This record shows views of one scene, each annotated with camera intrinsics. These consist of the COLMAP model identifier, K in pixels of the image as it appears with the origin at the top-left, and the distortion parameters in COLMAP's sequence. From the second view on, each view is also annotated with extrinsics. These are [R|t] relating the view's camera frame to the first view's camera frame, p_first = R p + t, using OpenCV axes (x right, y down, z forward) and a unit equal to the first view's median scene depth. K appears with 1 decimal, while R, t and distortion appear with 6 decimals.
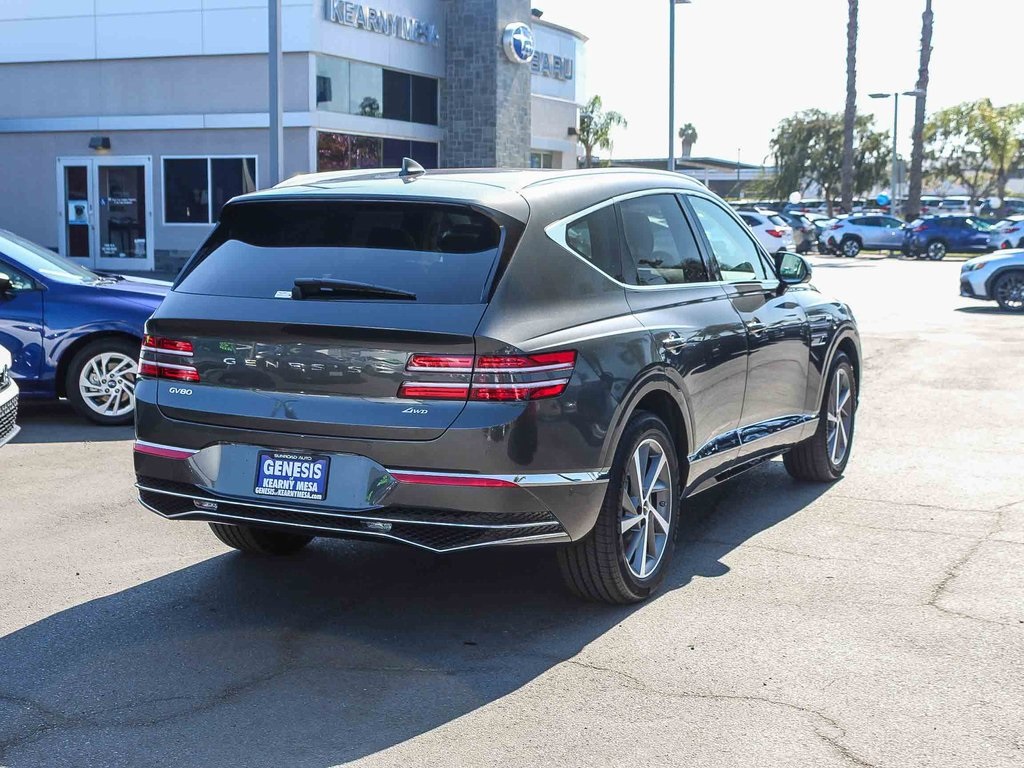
lens RADIAL K [[1462.9, 0, 515.0], [0, 1462.9, 386.0], [0, 0, 1]] dist [-0.024885, 0.000000]
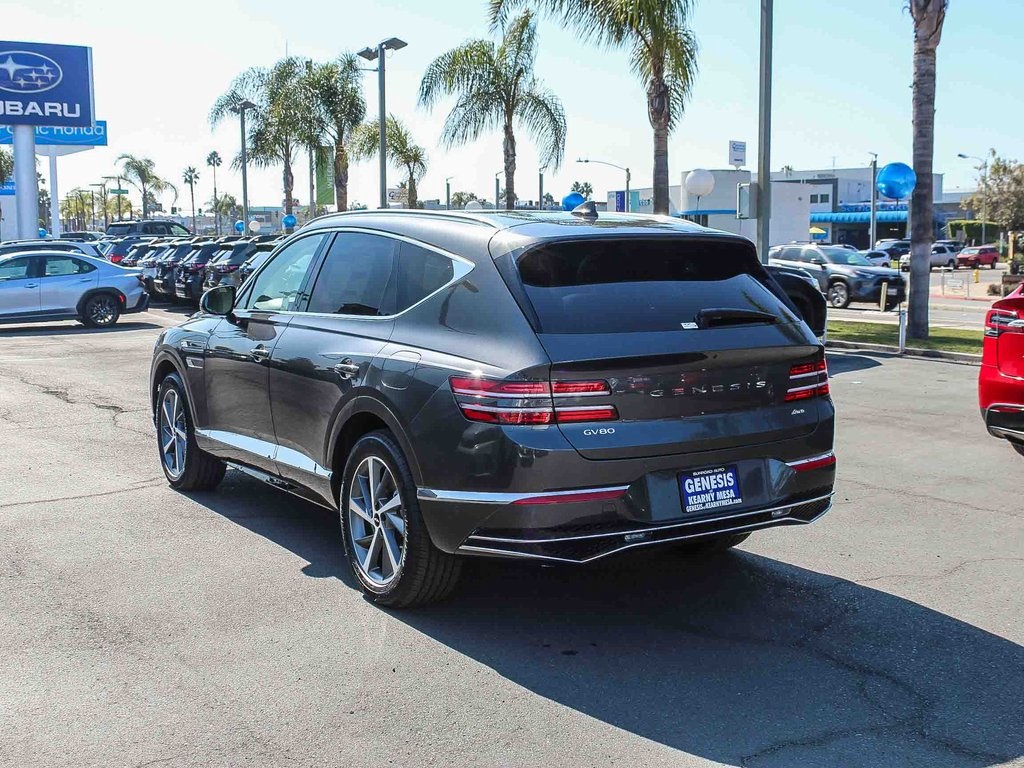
lens RADIAL K [[1194.3, 0, 511.2], [0, 1194.3, 381.7], [0, 0, 1]] dist [-0.032086, 0.000000]
pose [[0.521993, -0.106641, 0.846257, -0.975500], [0.111737, 0.992153, 0.056104, -0.085165], [-0.845599, 0.065272, 0.529813, 0.640098]]
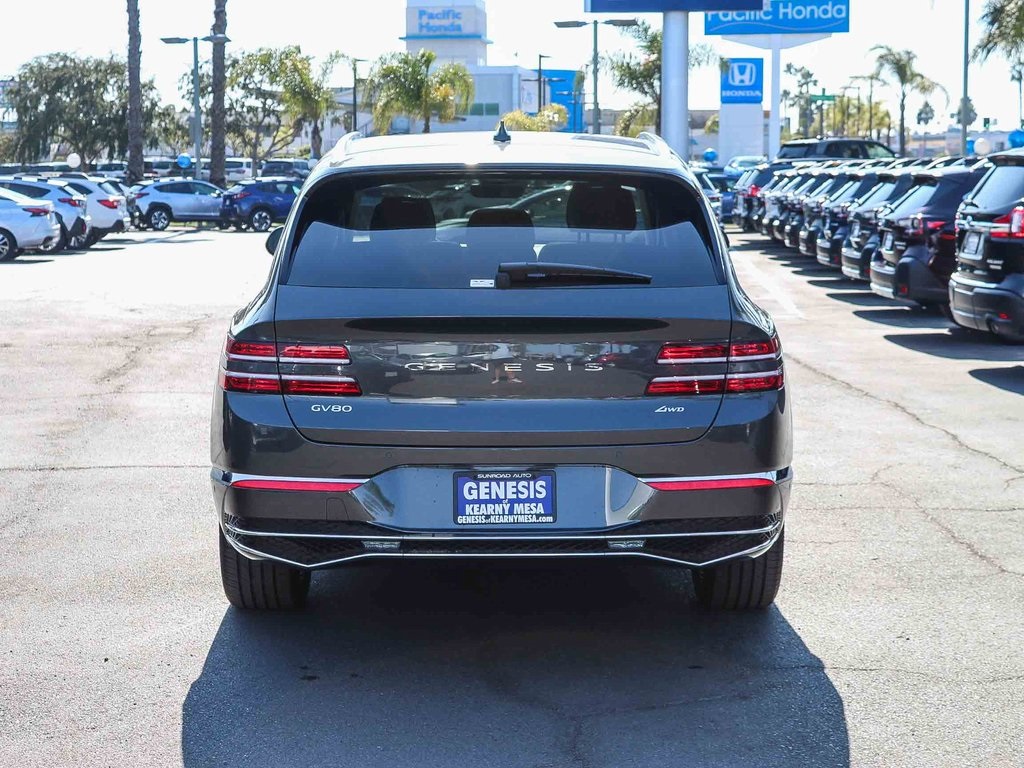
lens RADIAL K [[1742.4, 0, 510.4], [0, 1742.4, 385.1], [0, 0, 1]] dist [-0.028975, 0.000000]
pose [[0.887198, -0.062037, 0.457200, -0.599776], [0.061697, 0.997972, 0.015690, -0.018947], [-0.457246, 0.014288, 0.889225, 0.104361]]
